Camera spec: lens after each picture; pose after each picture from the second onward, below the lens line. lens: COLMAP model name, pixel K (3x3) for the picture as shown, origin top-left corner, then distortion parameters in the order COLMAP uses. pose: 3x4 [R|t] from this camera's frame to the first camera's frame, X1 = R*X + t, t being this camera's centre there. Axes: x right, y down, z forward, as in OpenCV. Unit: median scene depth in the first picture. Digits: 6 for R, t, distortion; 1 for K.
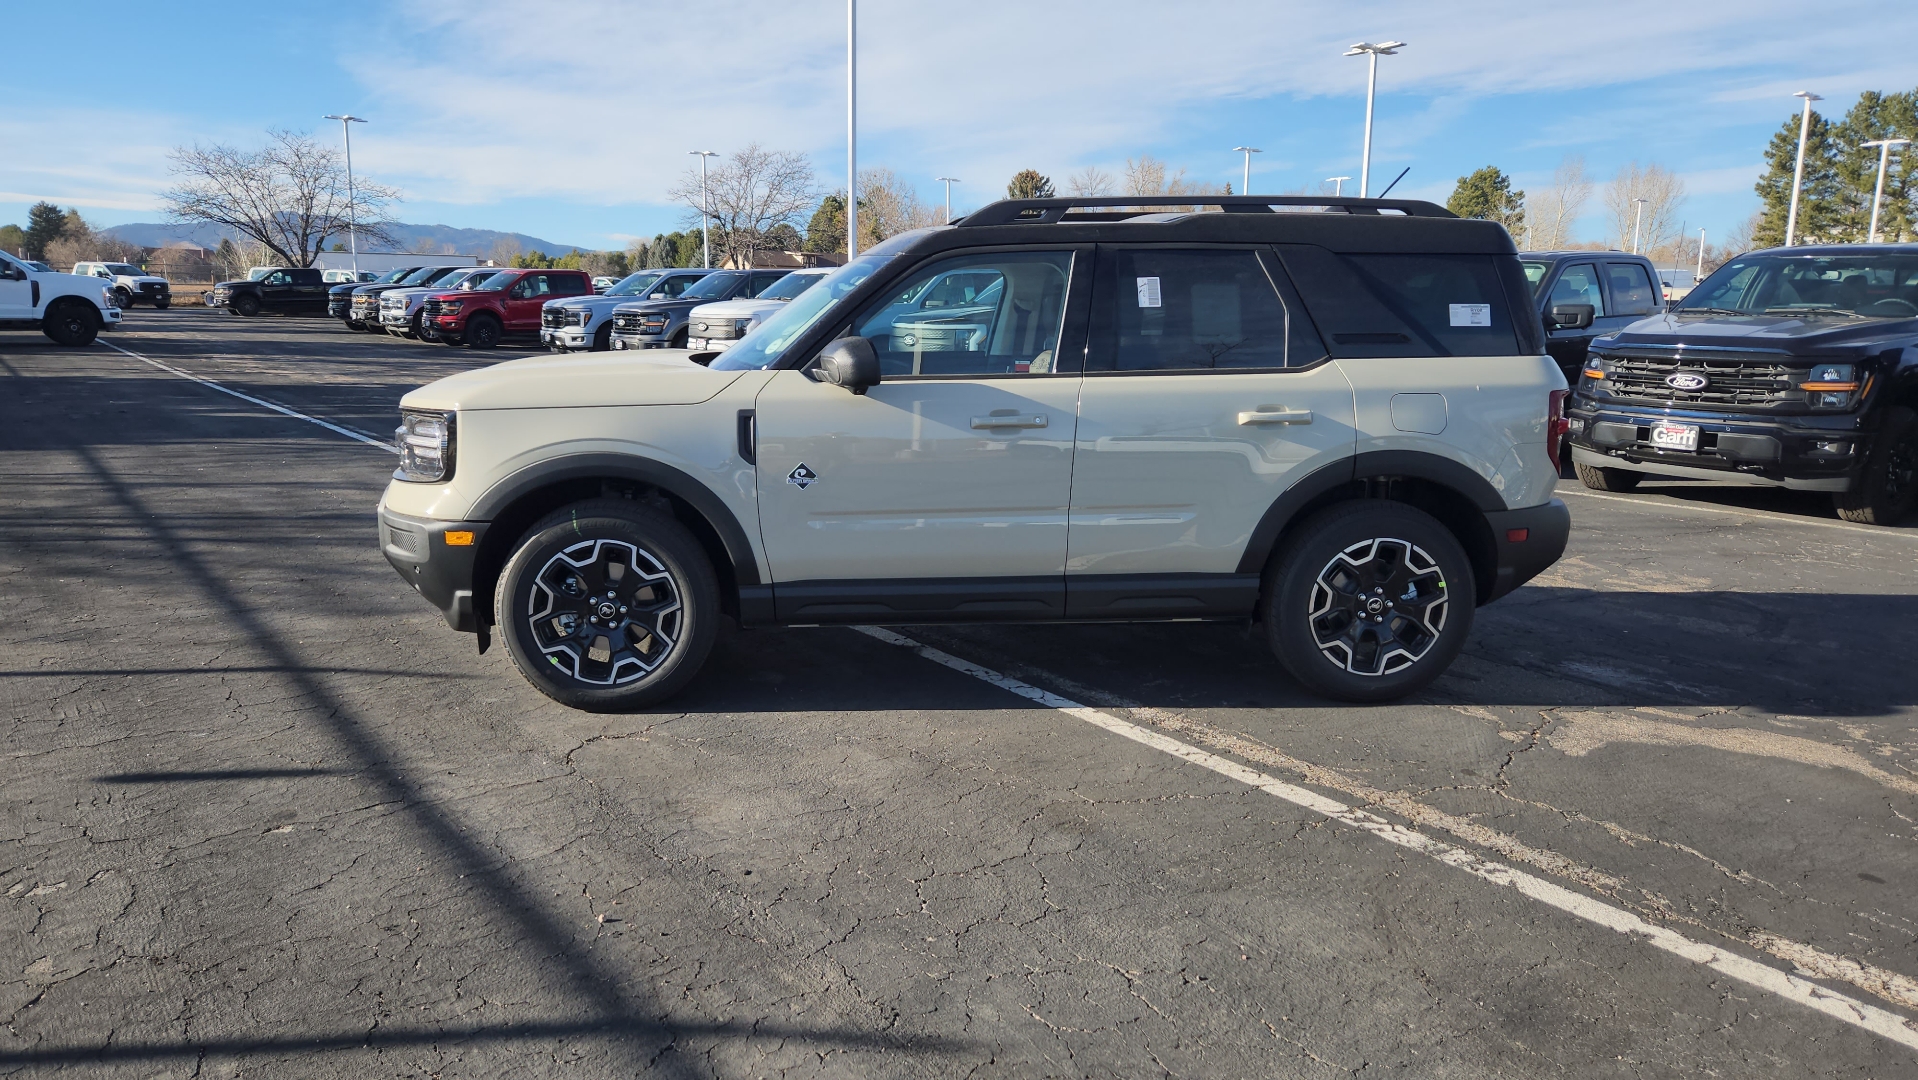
lens RADIAL K [[1276.8, 0, 938.8], [0, 1276.8, 554.3], [0, 0, 1]] dist [0.072975, -0.062051]
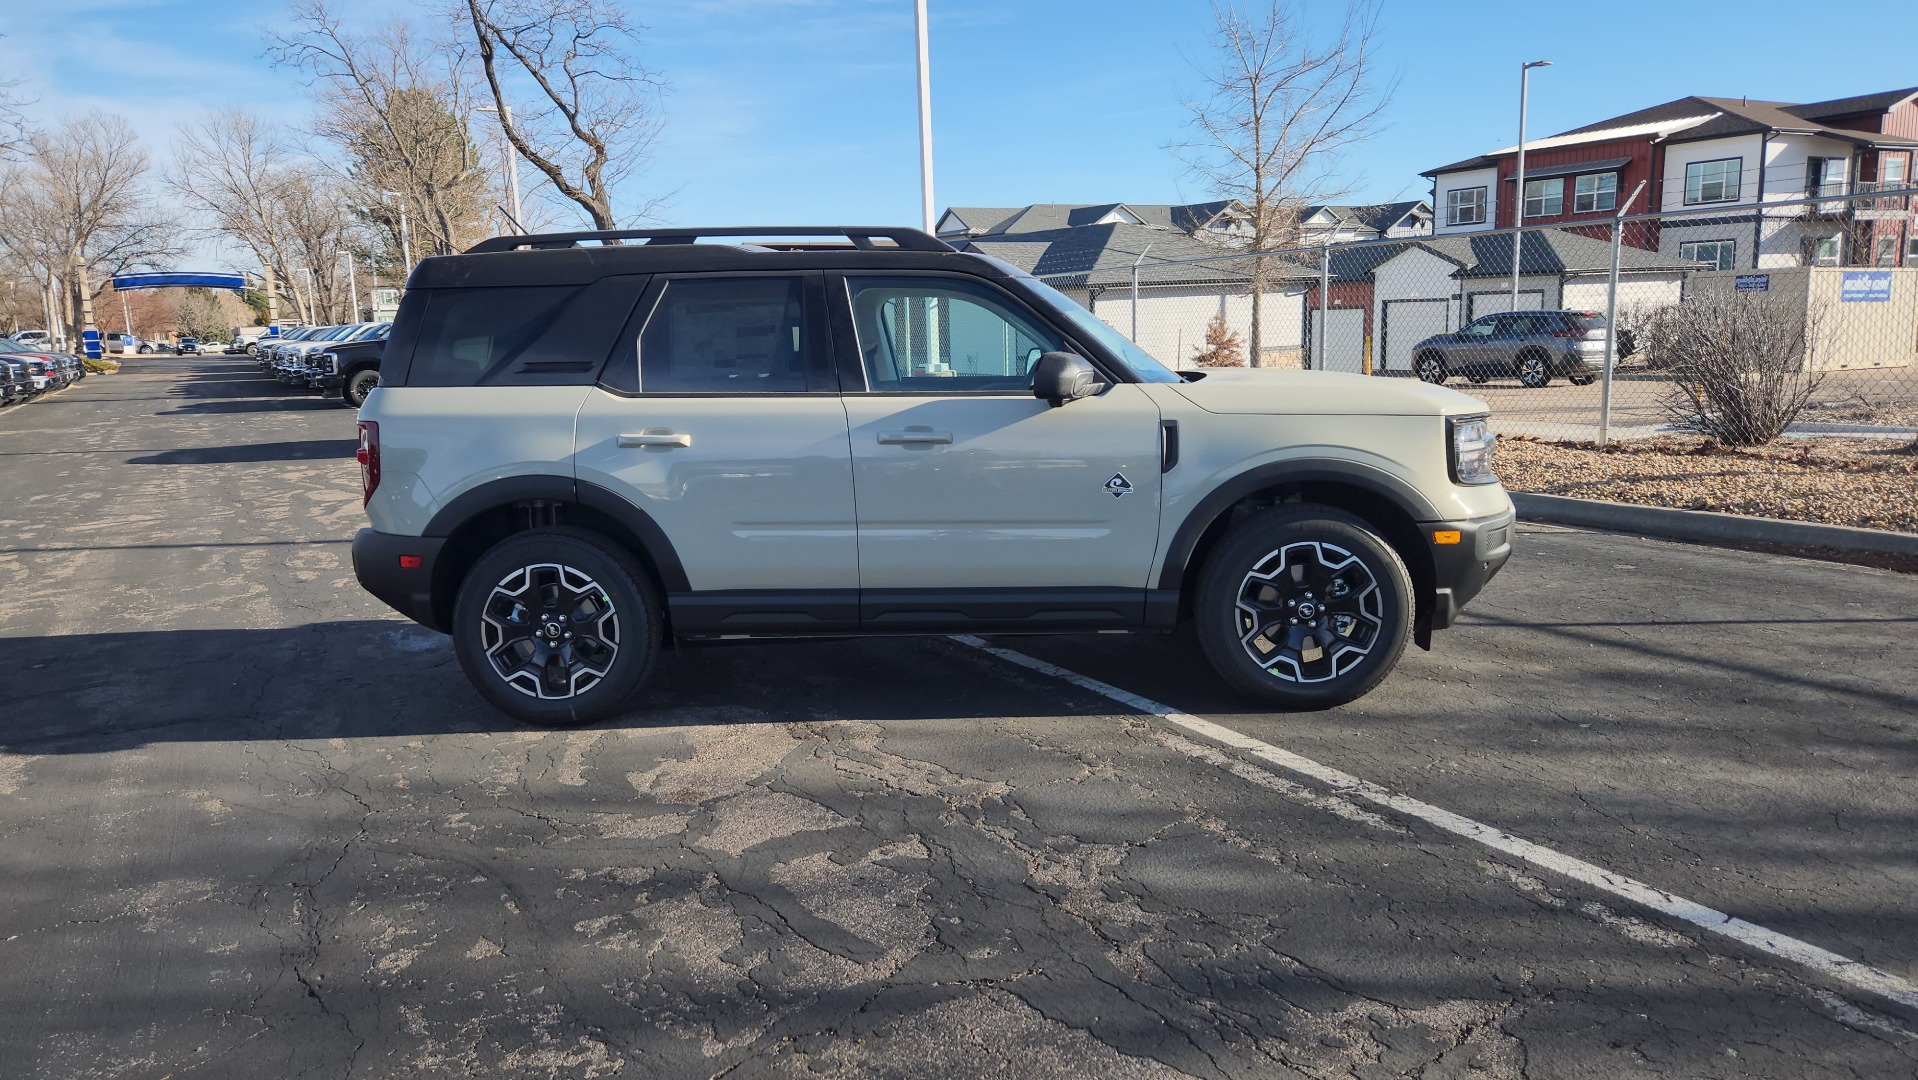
lens RADIAL K [[1293.8, 0, 916.0], [0, 1293.8, 538.2], [0, 0, 1]] dist [0.079004, -0.069987]
pose [[-0.988183, -0.006228, 0.153154, -0.141437], [0.048647, 0.934776, 0.351891, -0.461758], [-0.145356, 0.355183, -0.923427, 2.308693]]
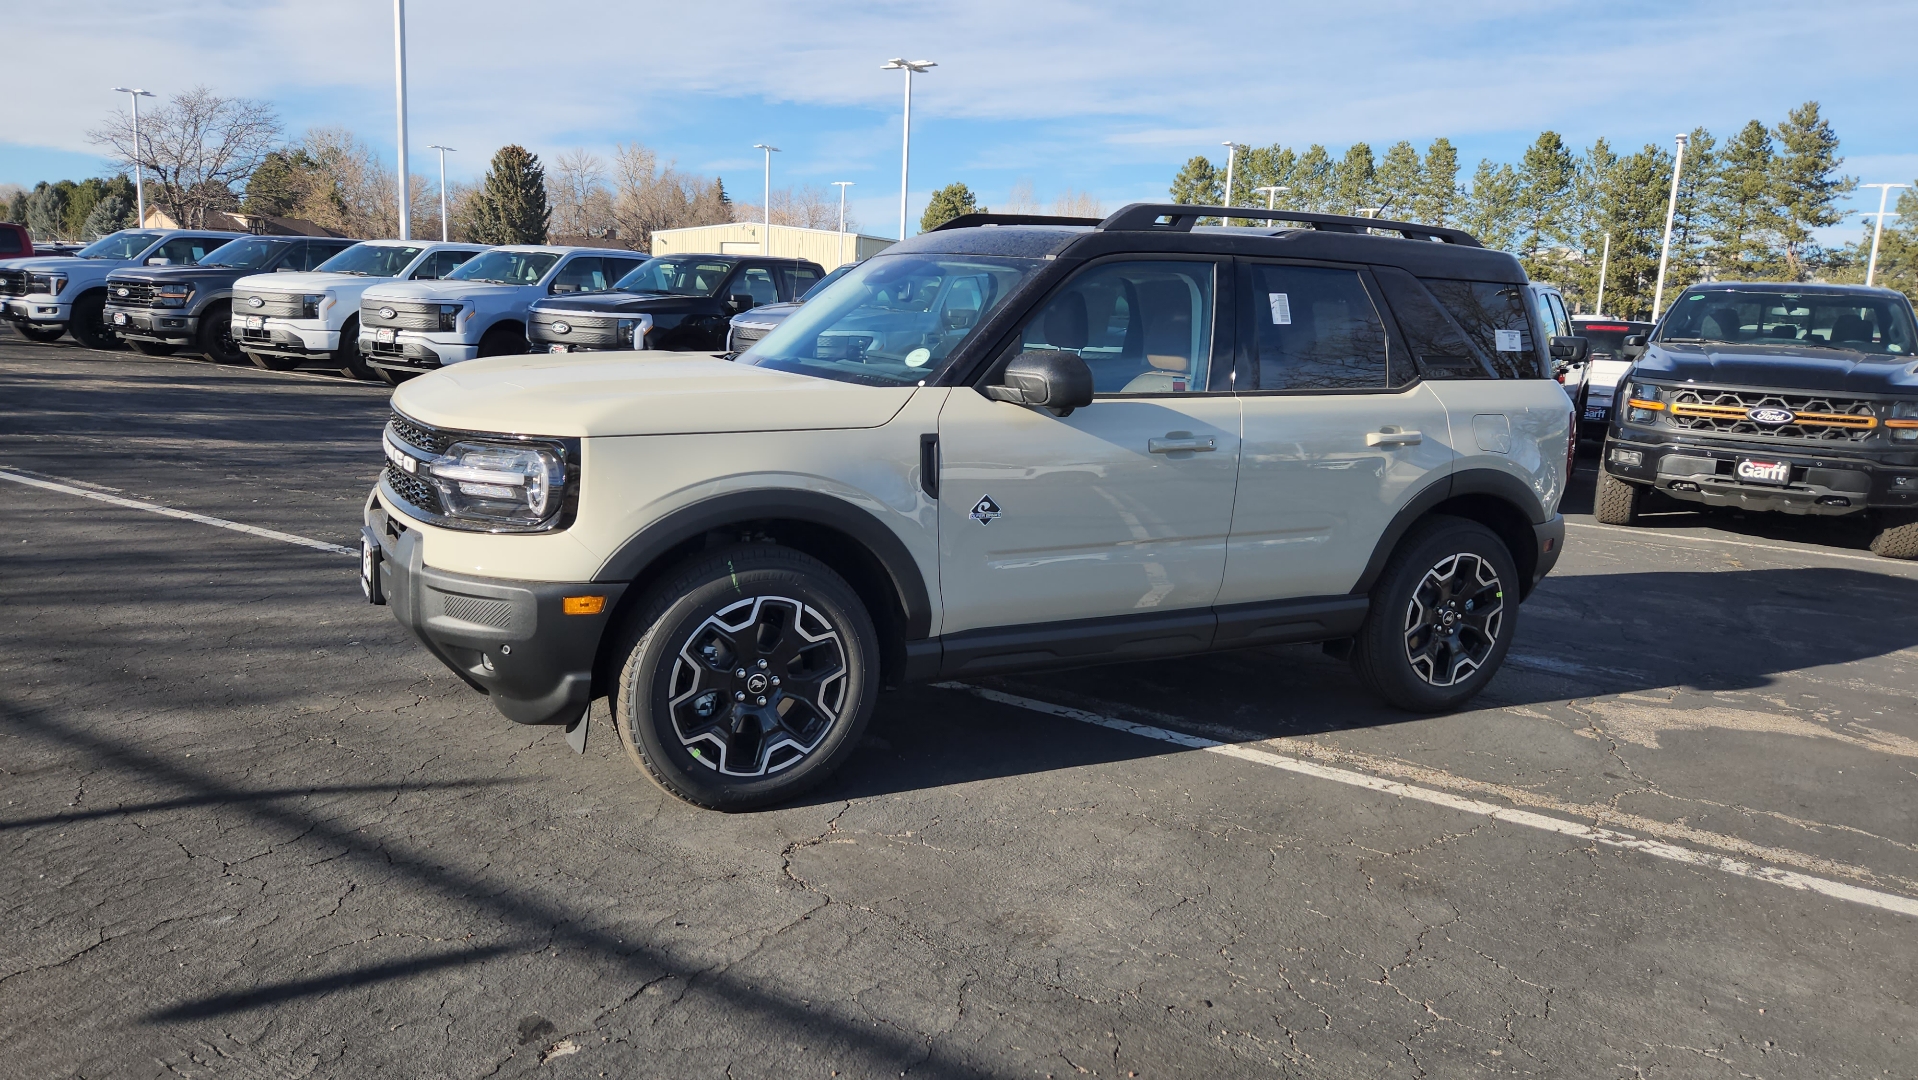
lens RADIAL K [[1265.0, 0, 959.0], [0, 1265.0, 540.0], [0, 0, 1]] dist [0.071539, -0.058744]
pose [[0.919583, -0.035528, 0.391286, -0.433414], [0.036345, 0.999325, 0.005320, -0.043929], [-0.391211, 0.009329, 0.920254, 0.212547]]
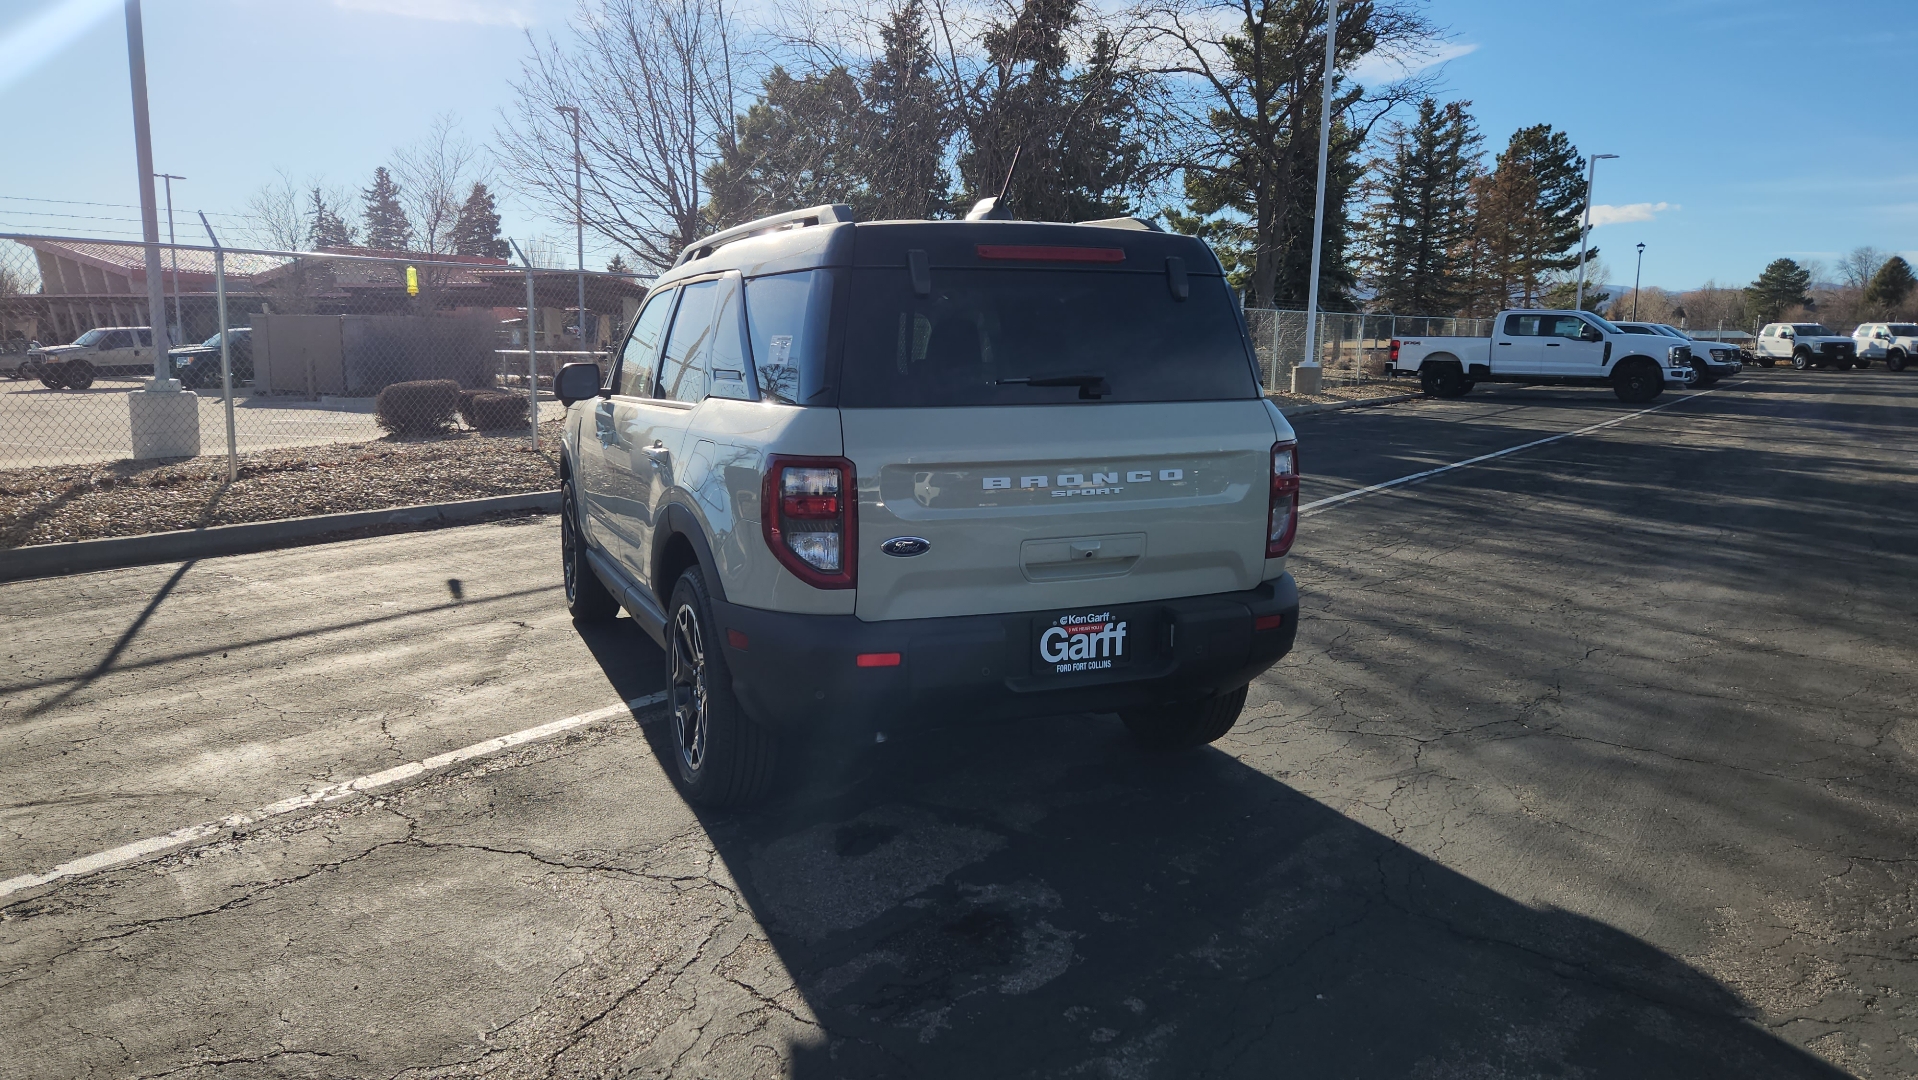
lens RADIAL K [[1288.5, 0, 920.0], [0, 1288.5, 550.0], [0, 0, 1]] dist [0.077154, -0.065388]
pose [[0.287717, 0.143737, -0.946868, 1.210738], [-0.193232, 0.977053, 0.089603, -0.157122], [0.938019, 0.157184, 0.308889, 0.879552]]
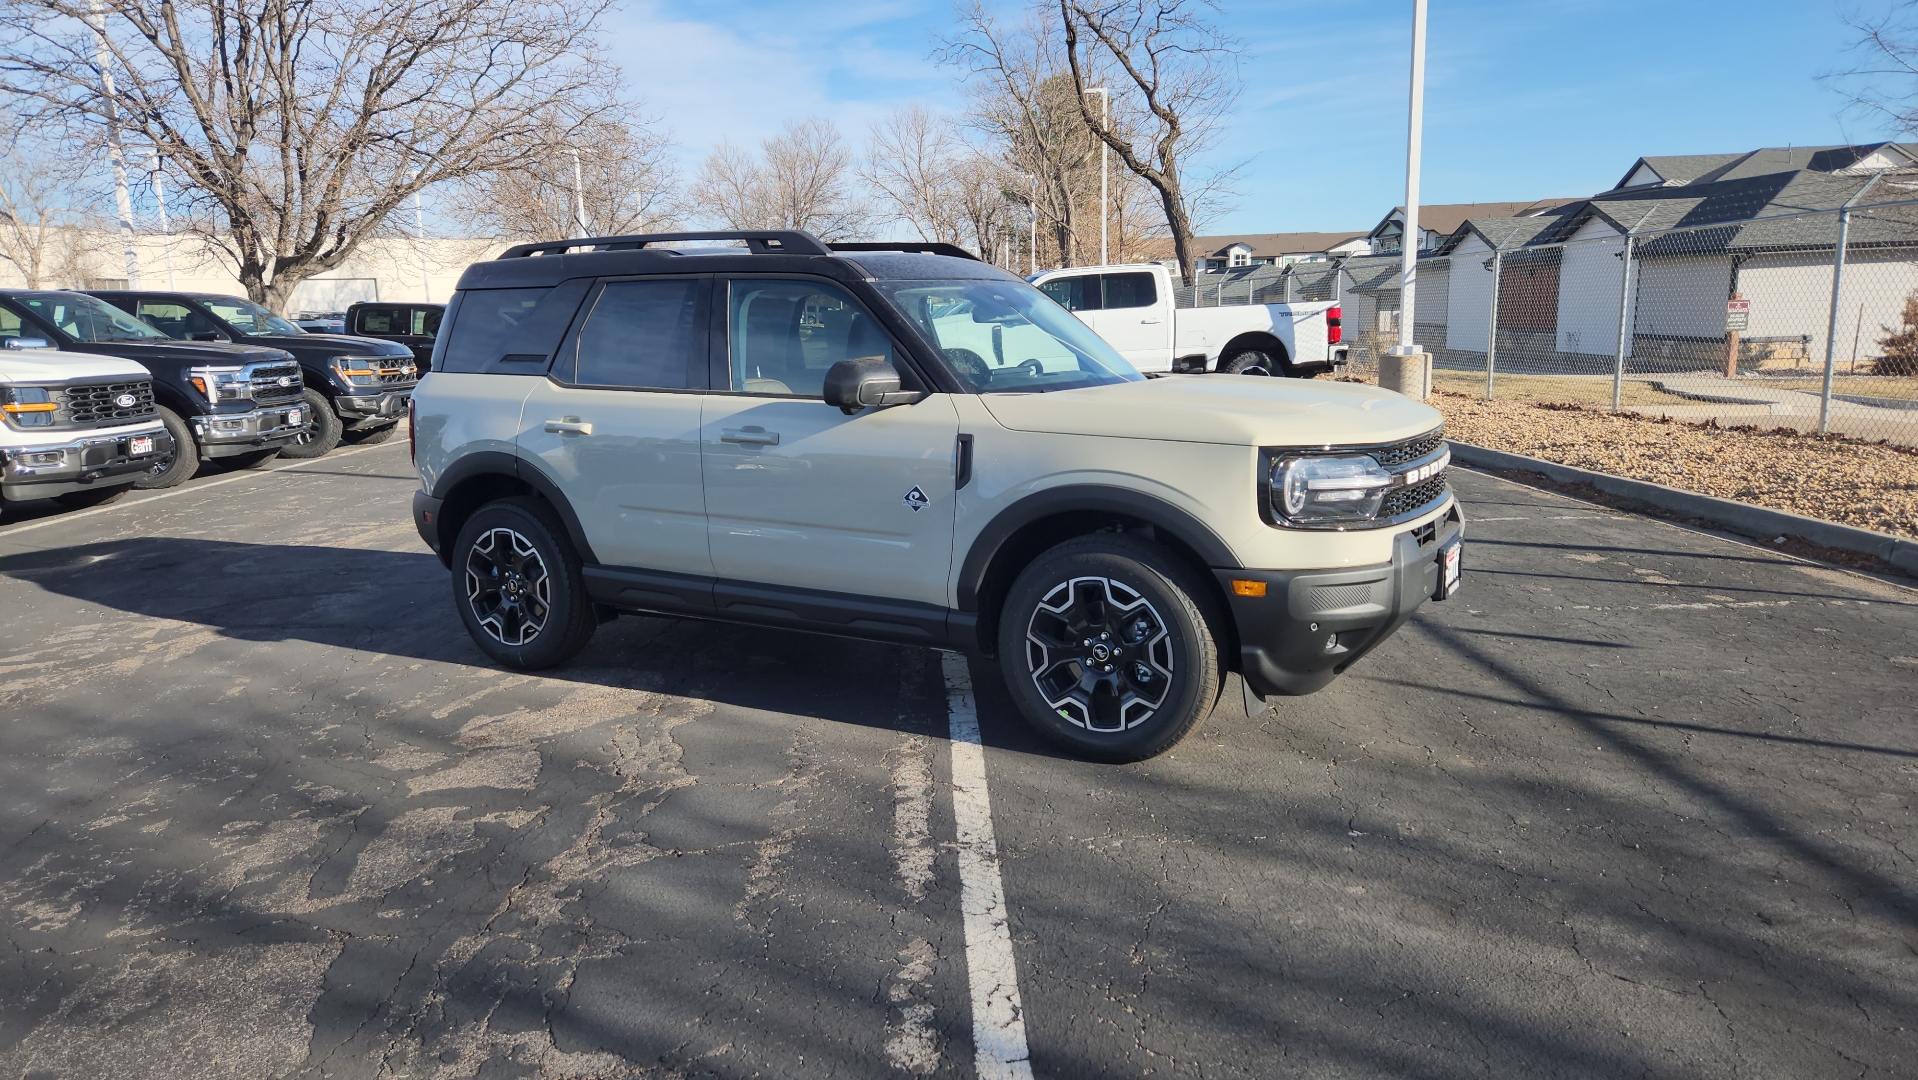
lens RADIAL K [[1288.5, 0, 920.0], [0, 1288.5, 550.0], [0, 0, 1]] dist [0.077154, -0.065388]
pose [[-0.799297, -0.099758, 0.592598, -0.718725], [0.133169, 0.932203, 0.336546, -0.427622], [-0.585995, 0.347916, -0.731823, 2.062514]]
